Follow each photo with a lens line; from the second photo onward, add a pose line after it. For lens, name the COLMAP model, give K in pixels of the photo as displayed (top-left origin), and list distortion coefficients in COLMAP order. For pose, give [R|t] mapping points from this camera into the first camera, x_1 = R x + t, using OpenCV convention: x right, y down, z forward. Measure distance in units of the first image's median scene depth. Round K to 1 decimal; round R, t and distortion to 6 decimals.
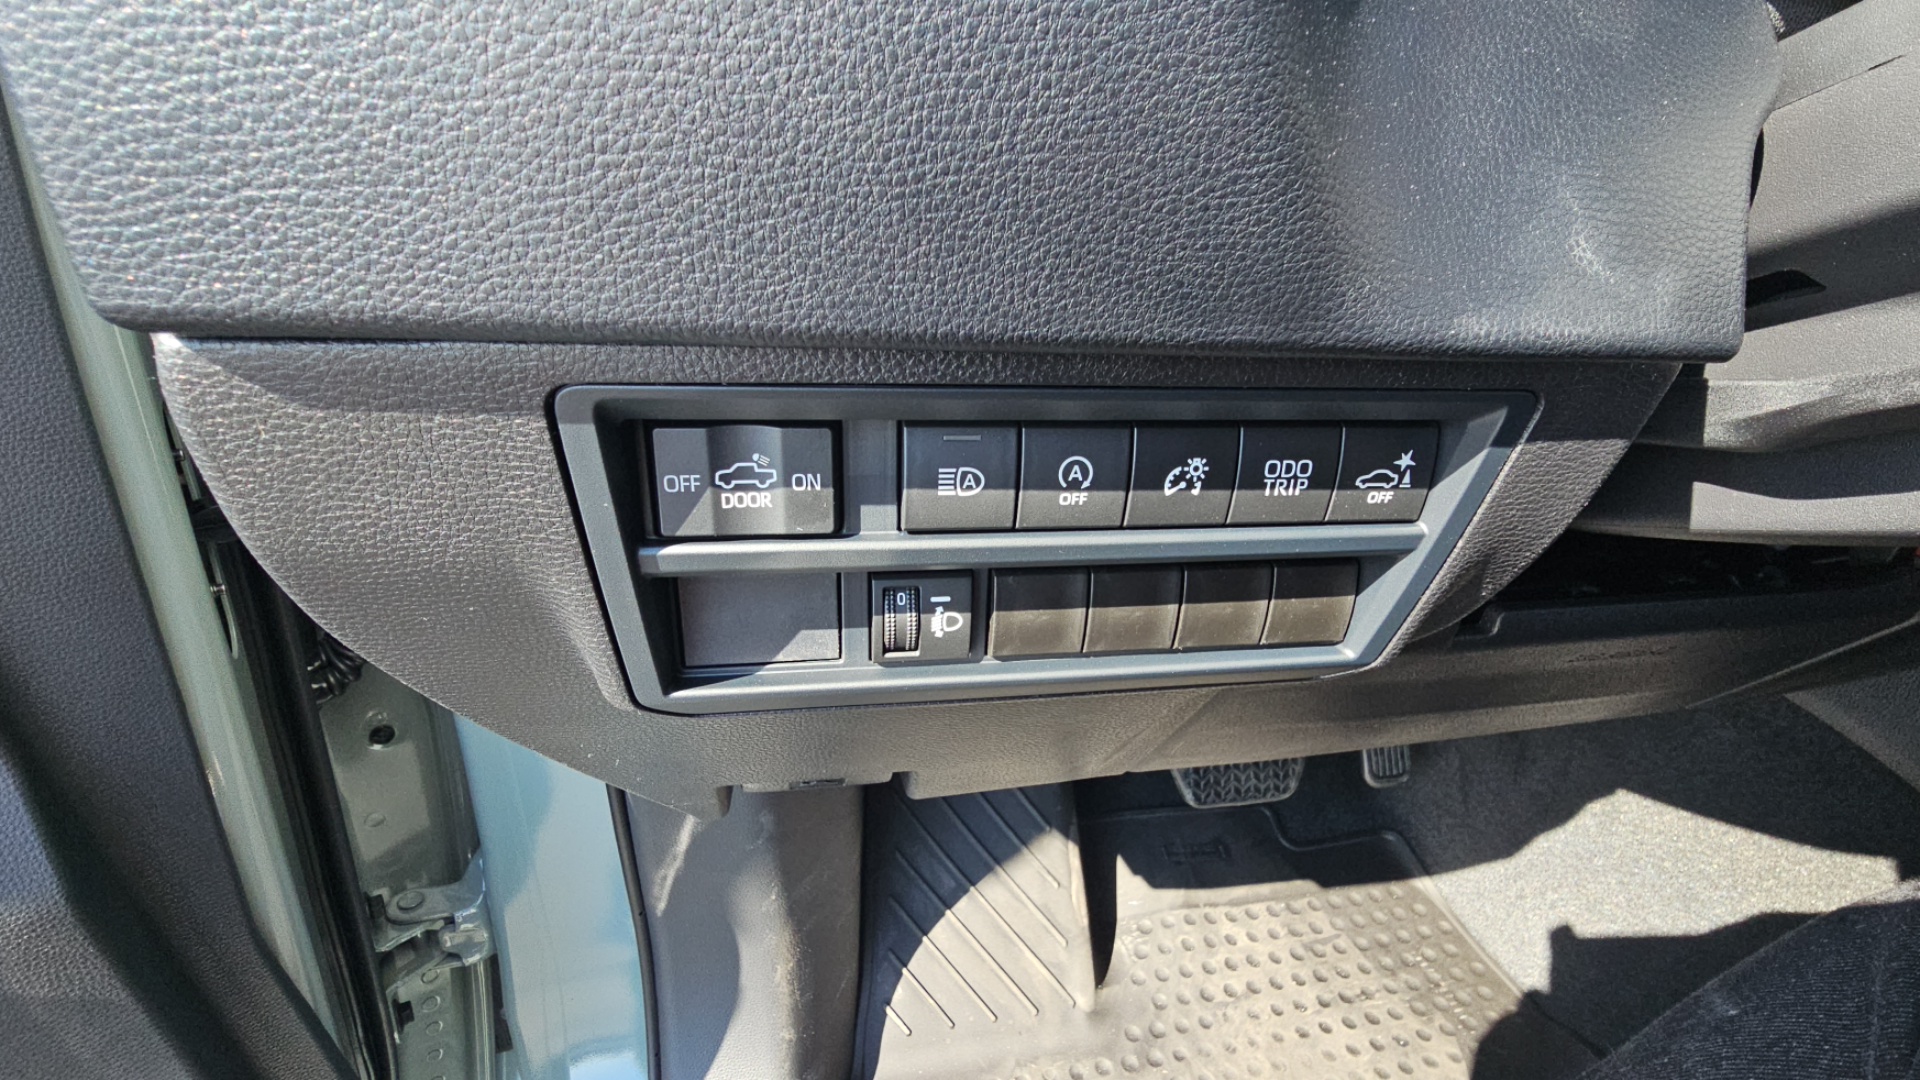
lens RADIAL K [[858.3, 0, 964.7], [0, 858.3, 540.3], [0, 0, 1]] dist [0.007985, -0.006037]
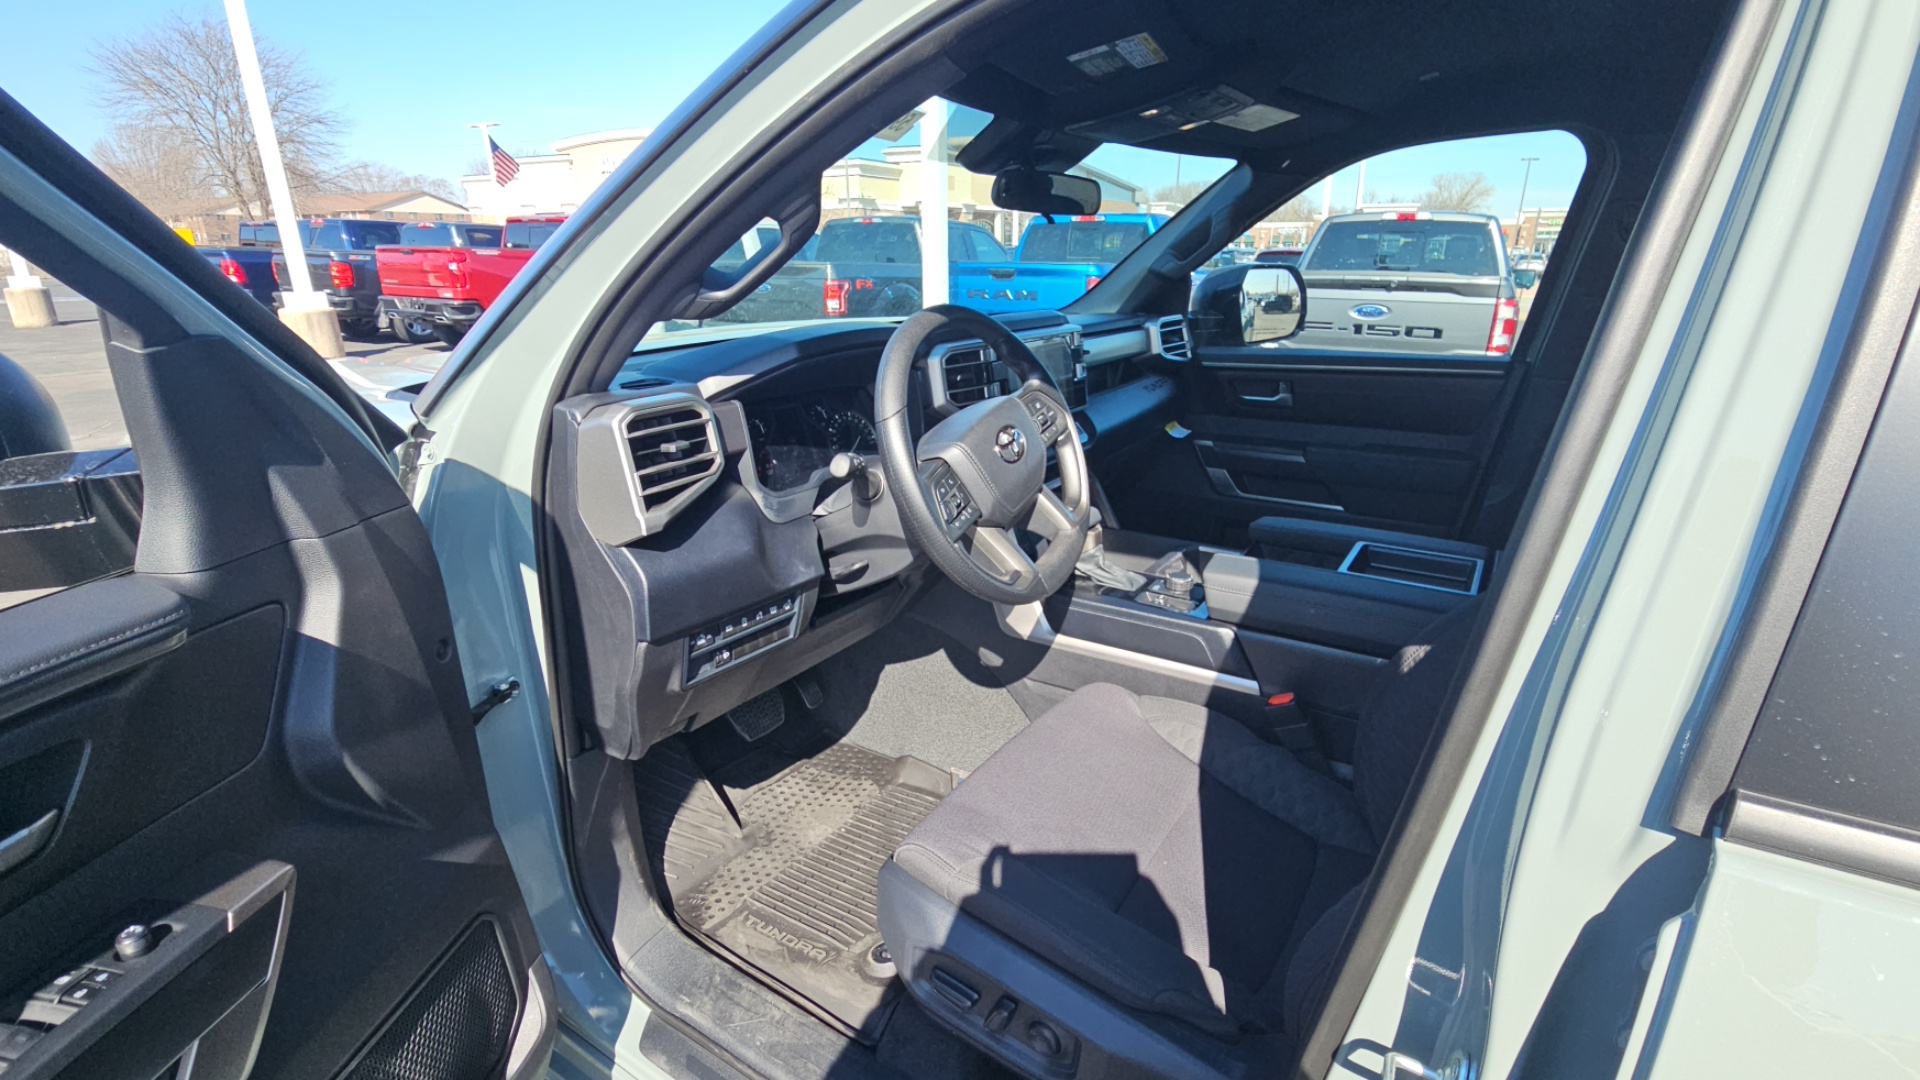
lens RADIAL K [[858.3, 0, 981.3], [0, 858.3, 549.9], [0, 0, 1]] dist [0.007985, -0.006037]
pose [[0.708904, -0.273670, 0.650046, -1.952089], [0.331916, 0.942663, 0.034892, -0.159548], [-0.622324, 0.191026, 0.759093, -3.718792]]
